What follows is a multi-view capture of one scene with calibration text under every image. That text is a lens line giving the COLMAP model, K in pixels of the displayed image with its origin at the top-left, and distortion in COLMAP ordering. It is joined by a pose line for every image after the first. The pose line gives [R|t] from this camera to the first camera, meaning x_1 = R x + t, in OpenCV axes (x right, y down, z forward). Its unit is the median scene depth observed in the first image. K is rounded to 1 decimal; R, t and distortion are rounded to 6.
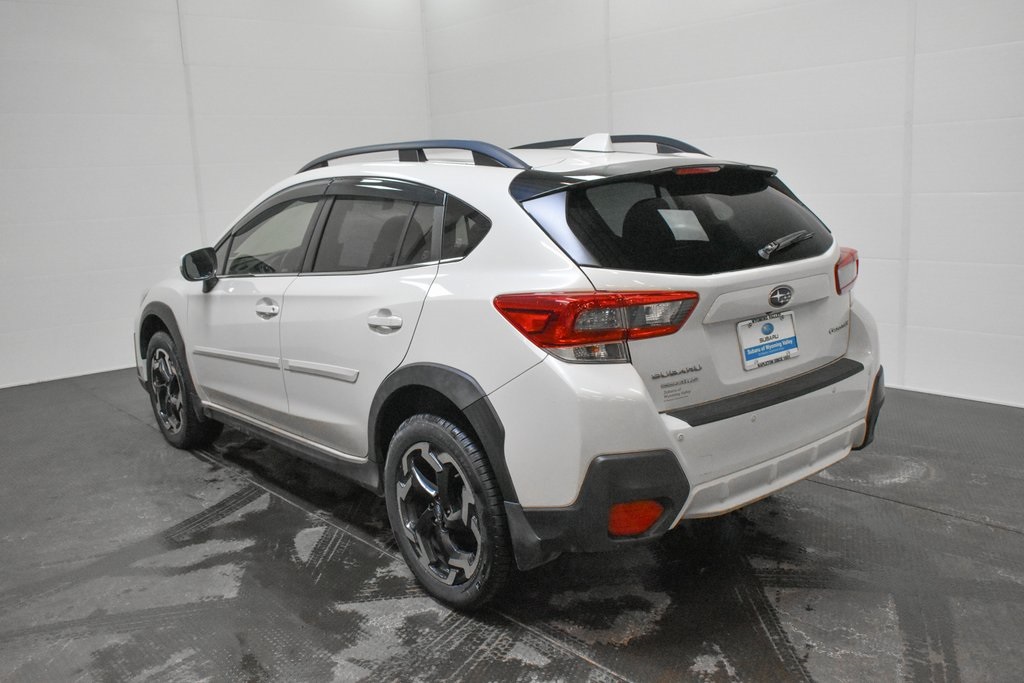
lens RADIAL K [[885.2, 0, 516.7], [0, 885.2, 343.7], [0, 0, 1]] dist [-0.017108, -0.000806]
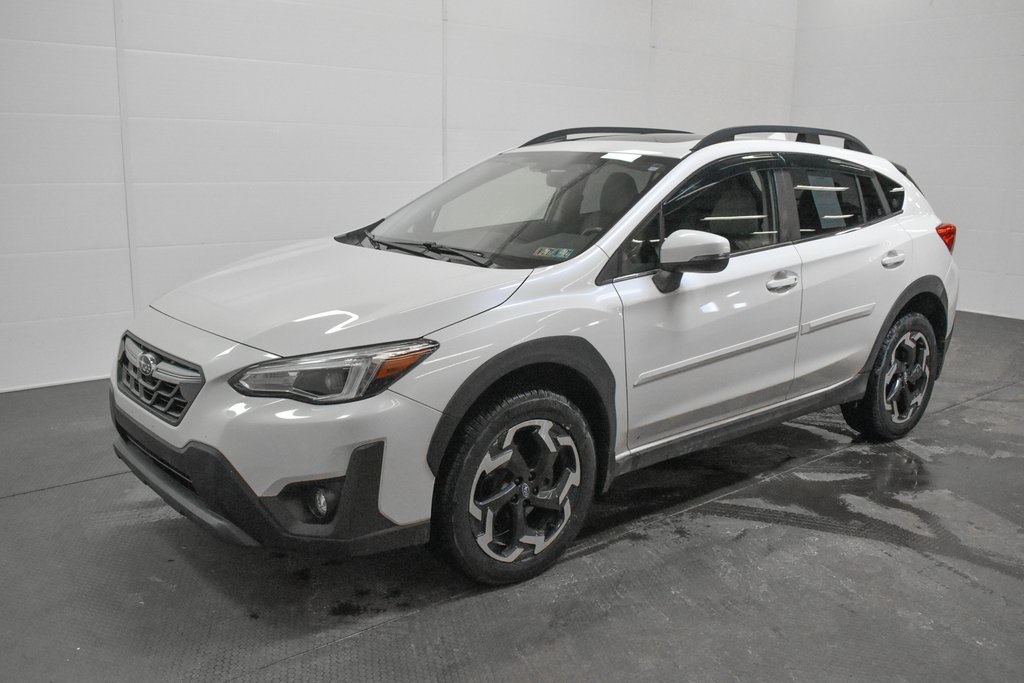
lens RADIAL K [[895.2, 0, 508.8], [0, 895.2, 345.0], [0, 0, 1]] dist [-0.003602, -0.022015]
pose [[0.013072, -0.167290, 0.985821, -1.663609], [0.173011, 0.971414, 0.162551, -0.241844], [-0.984833, 0.168433, 0.041641, 1.648442]]
